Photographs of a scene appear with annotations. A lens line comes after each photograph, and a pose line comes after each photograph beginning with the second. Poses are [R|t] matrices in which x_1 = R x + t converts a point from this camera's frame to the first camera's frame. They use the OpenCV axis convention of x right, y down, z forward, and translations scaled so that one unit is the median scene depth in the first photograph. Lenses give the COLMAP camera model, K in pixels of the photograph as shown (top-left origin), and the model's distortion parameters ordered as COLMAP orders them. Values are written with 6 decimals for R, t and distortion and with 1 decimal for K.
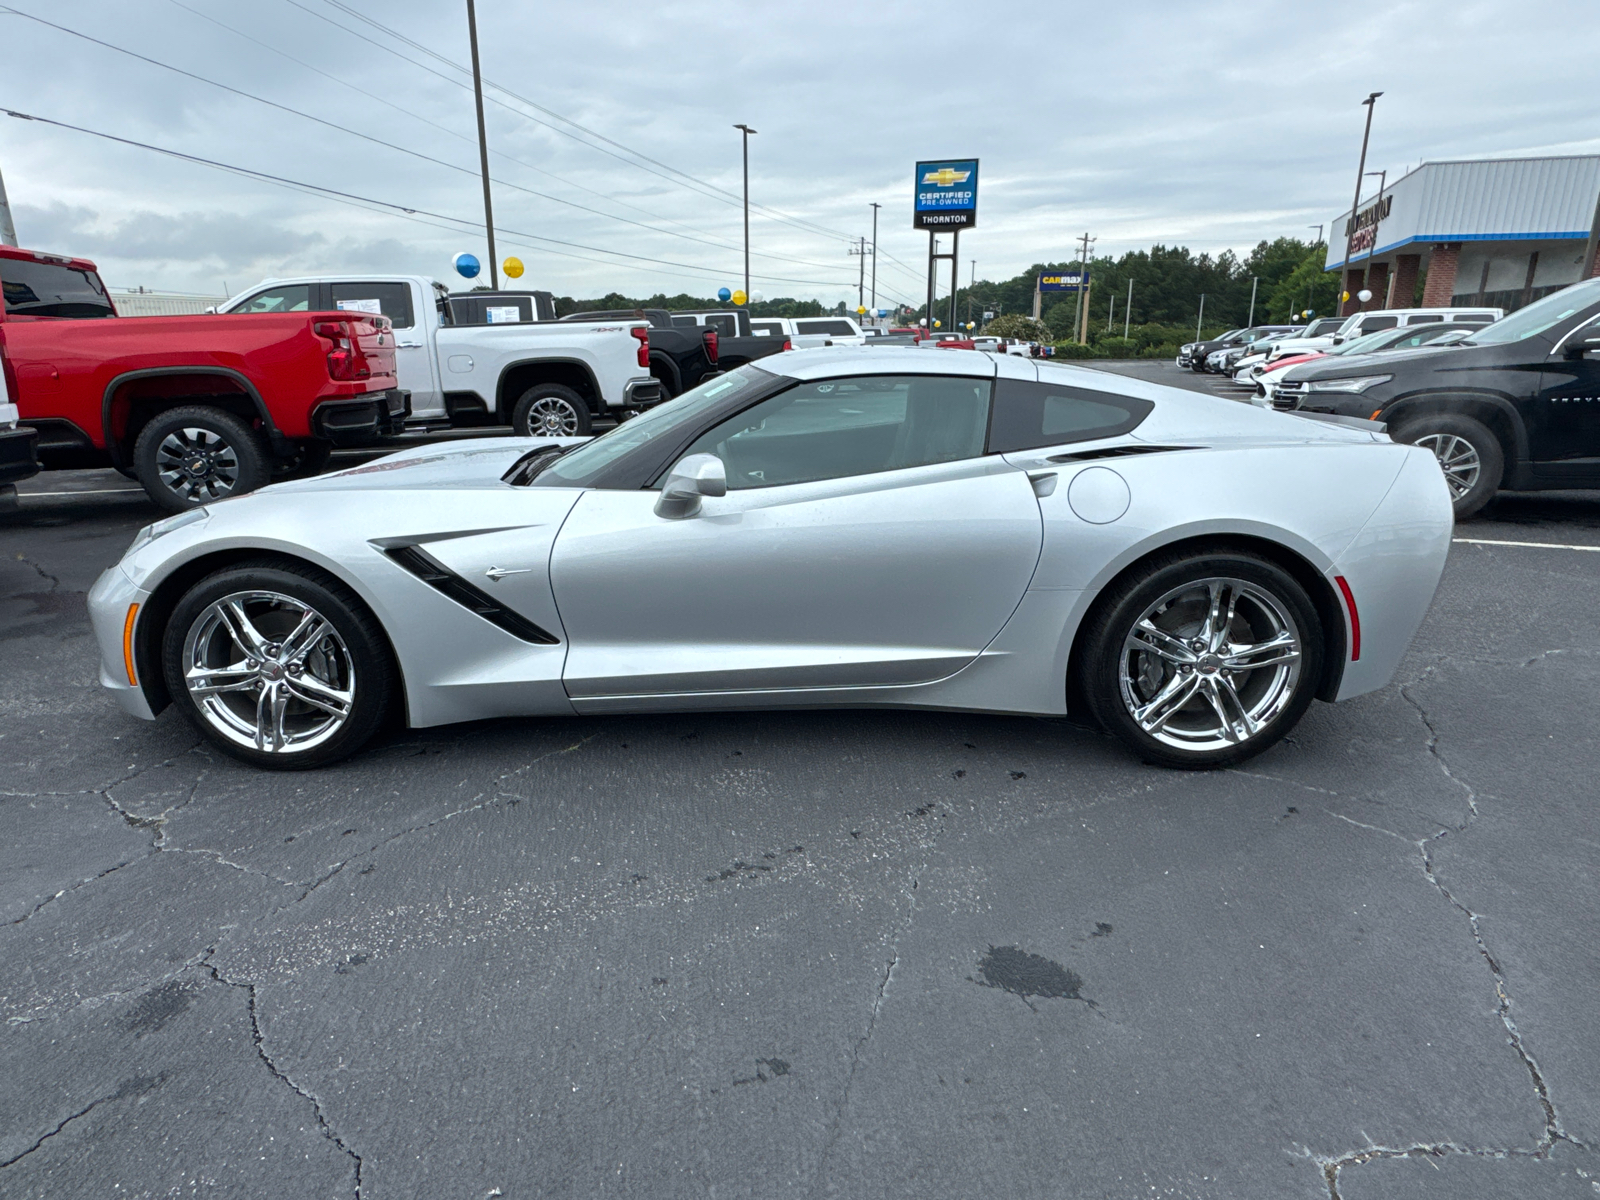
lens RADIAL K [[928.8, 0, 800.0], [0, 928.8, 600.0], [0, 0, 1]] dist [-0.005920, -0.000266]
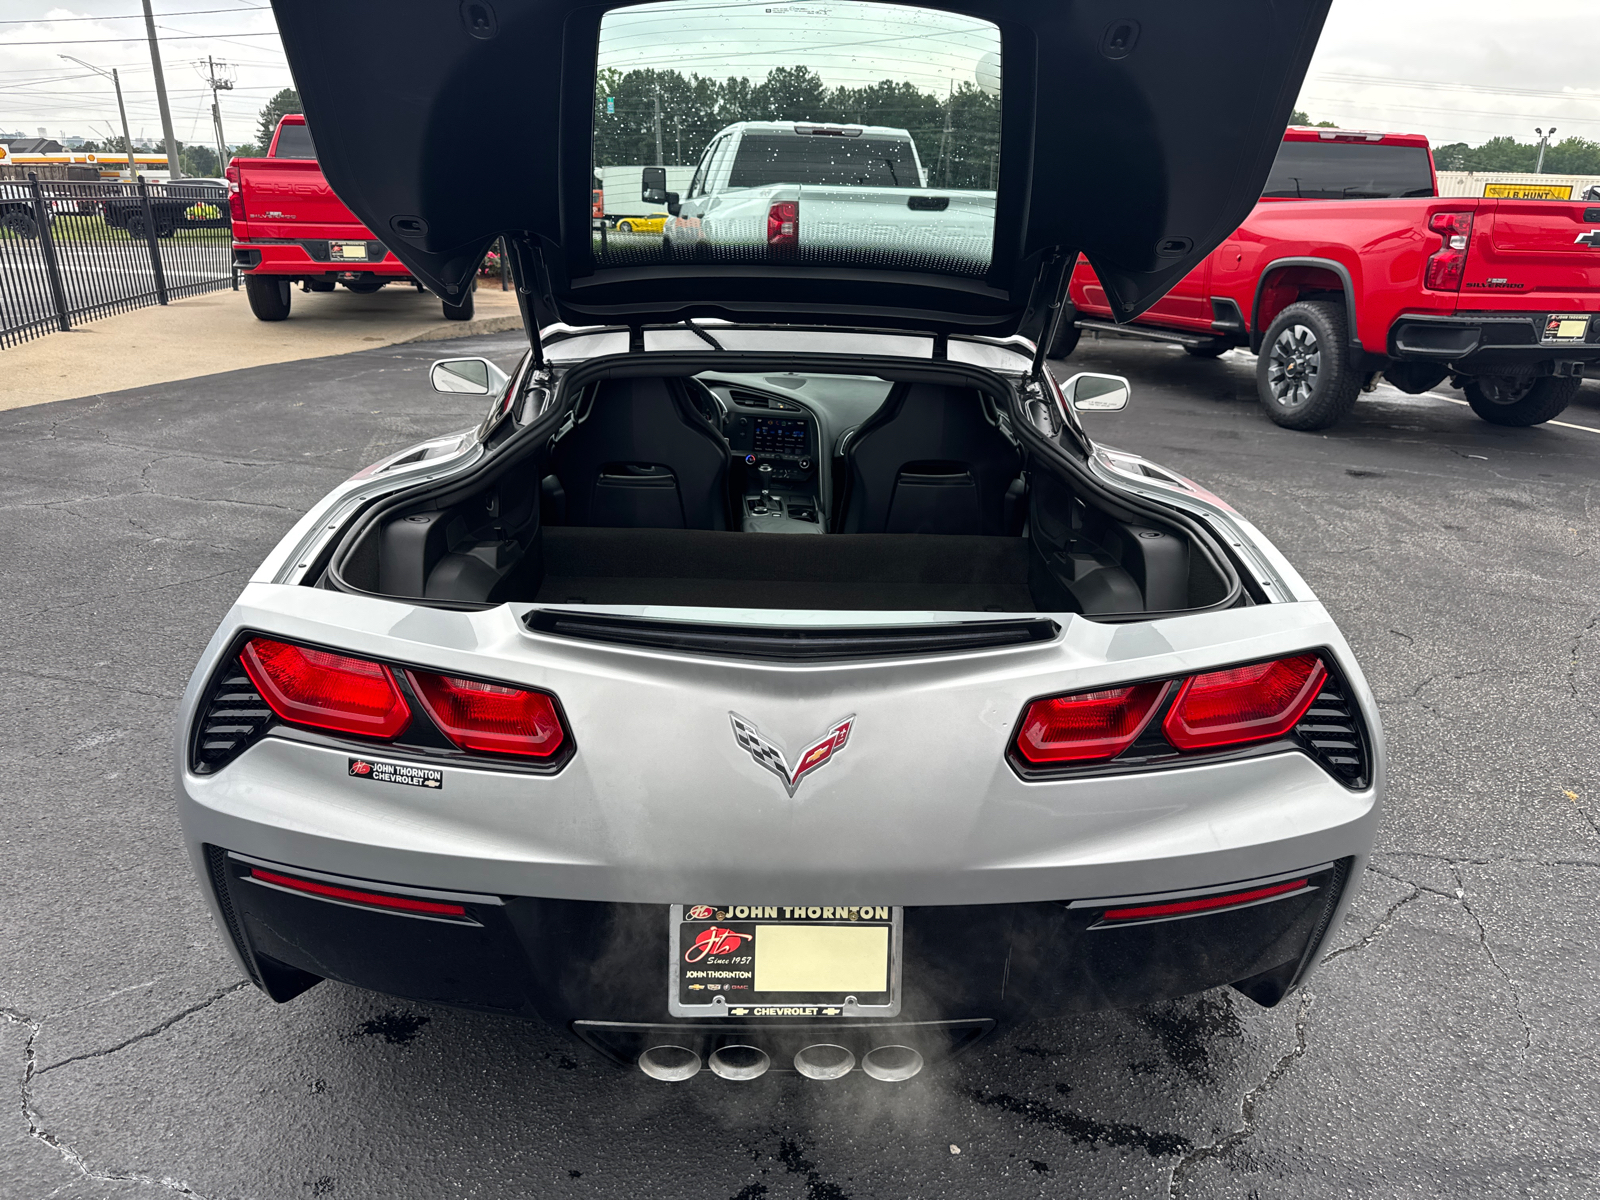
lens RADIAL K [[1126.1, 0, 808.5], [0, 1126.1, 593.8], [0, 0, 1]] dist [0.018539, -0.021129]
pose [[0.048682, 0.343092, -0.938039, 0.458307], [-0.291802, 0.903066, 0.315156, -0.155683], [0.955239, 0.258379, 0.144078, 0.442418]]
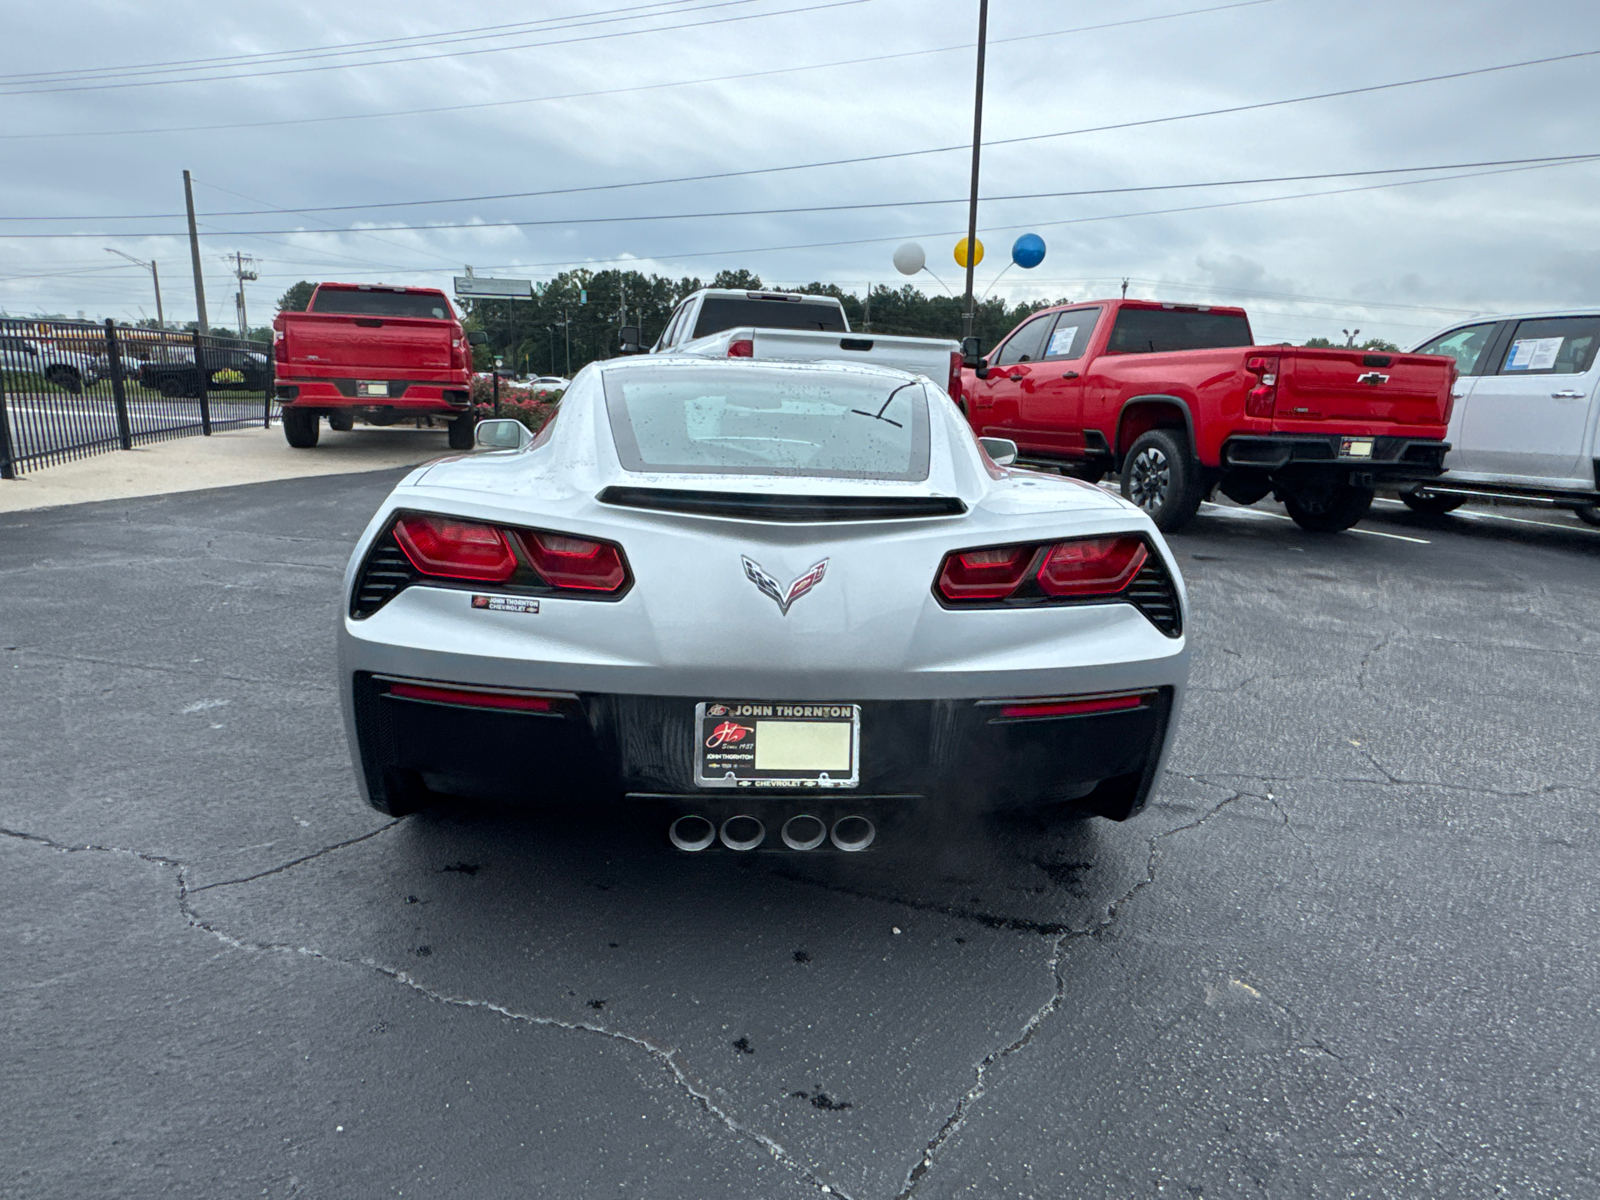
lens RADIAL K [[984.4, 0, 797.1], [0, 984.4, 606.4], [0, 0, 1]] dist [-0.003180, 0.002324]
pose [[0.094920, 0.240749, -0.965935, 0.523531], [-0.304040, 0.930963, 0.202156, -0.115376], [0.947919, 0.274494, 0.161564, 0.439425]]
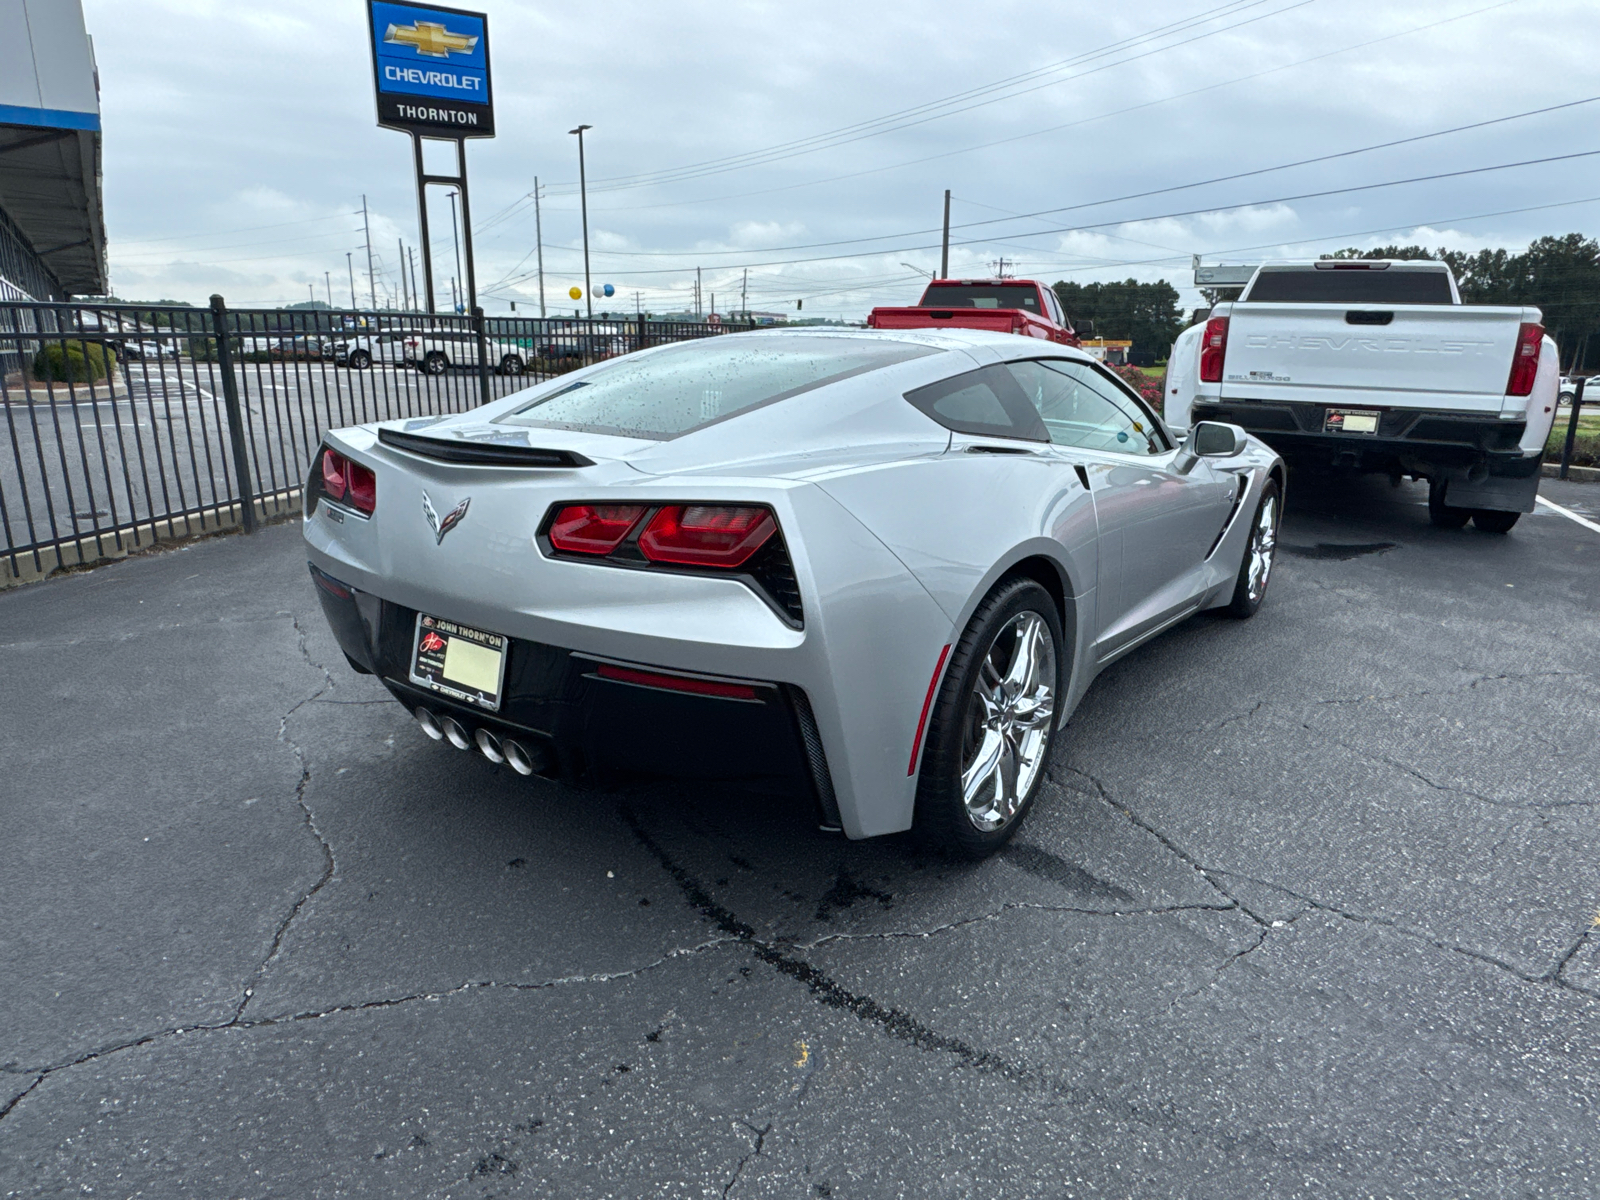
lens RADIAL K [[984.4, 0, 797.1], [0, 984.4, 606.4], [0, 0, 1]] dist [-0.003180, 0.002324]
pose [[-0.558726, 0.209976, -0.802331, 0.461095], [-0.239477, 0.885365, 0.398473, -0.182734], [0.794026, 0.414777, -0.444392, 0.685768]]
